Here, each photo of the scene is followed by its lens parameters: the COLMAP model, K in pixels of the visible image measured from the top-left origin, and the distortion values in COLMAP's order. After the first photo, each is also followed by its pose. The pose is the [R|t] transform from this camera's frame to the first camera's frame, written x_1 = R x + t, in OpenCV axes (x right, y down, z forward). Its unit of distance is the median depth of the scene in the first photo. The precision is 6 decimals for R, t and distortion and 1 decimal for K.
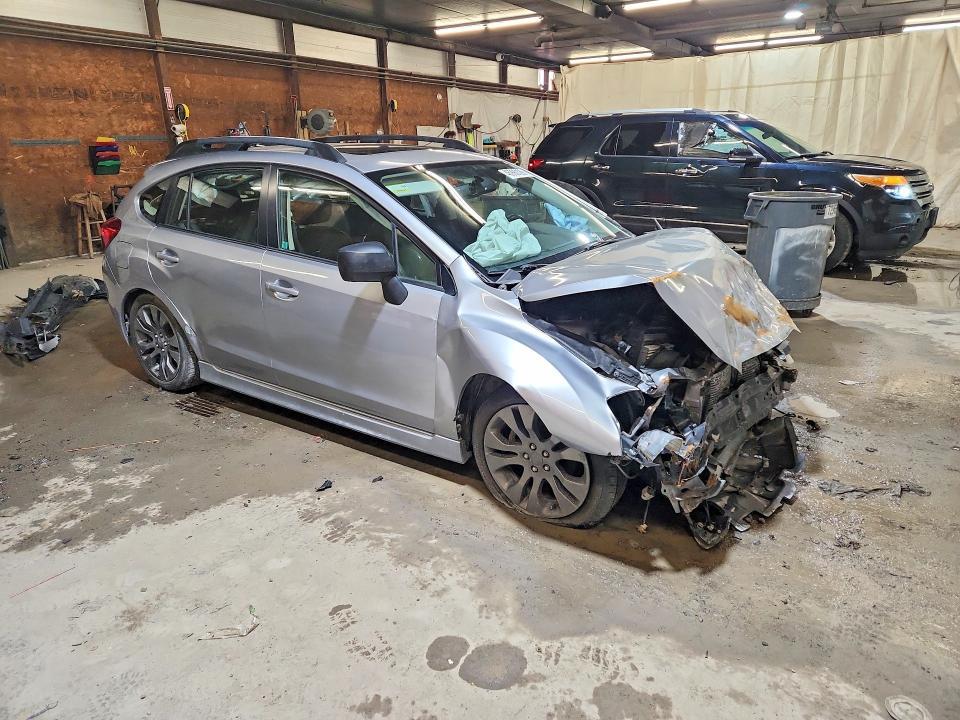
lens RADIAL K [[700.3, 0, 480.0], [0, 700.3, 360.0], [0, 0, 1]] dist [0.038664, -0.007399]
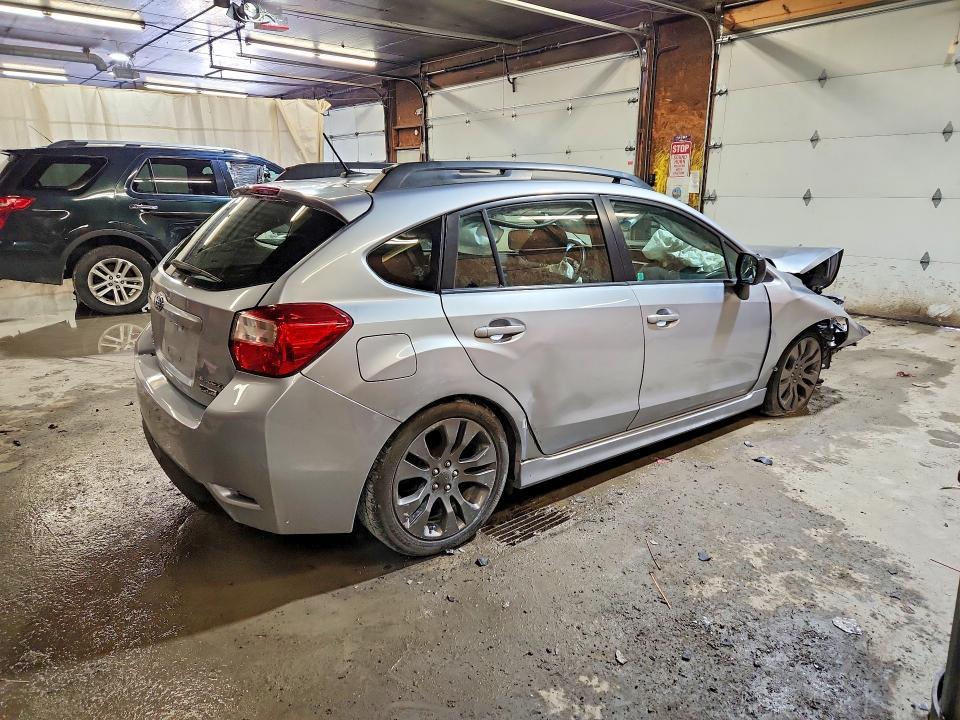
lens RADIAL K [[700.3, 0, 480.0], [0, 700.3, 360.0], [0, 0, 1]] dist [0.038664, -0.007399]
pose [[0.216704, -0.209906, 0.953404, -1.458208], [0.270705, 0.951233, 0.147899, -0.296337], [-0.937954, 0.226040, 0.262959, 1.119958]]
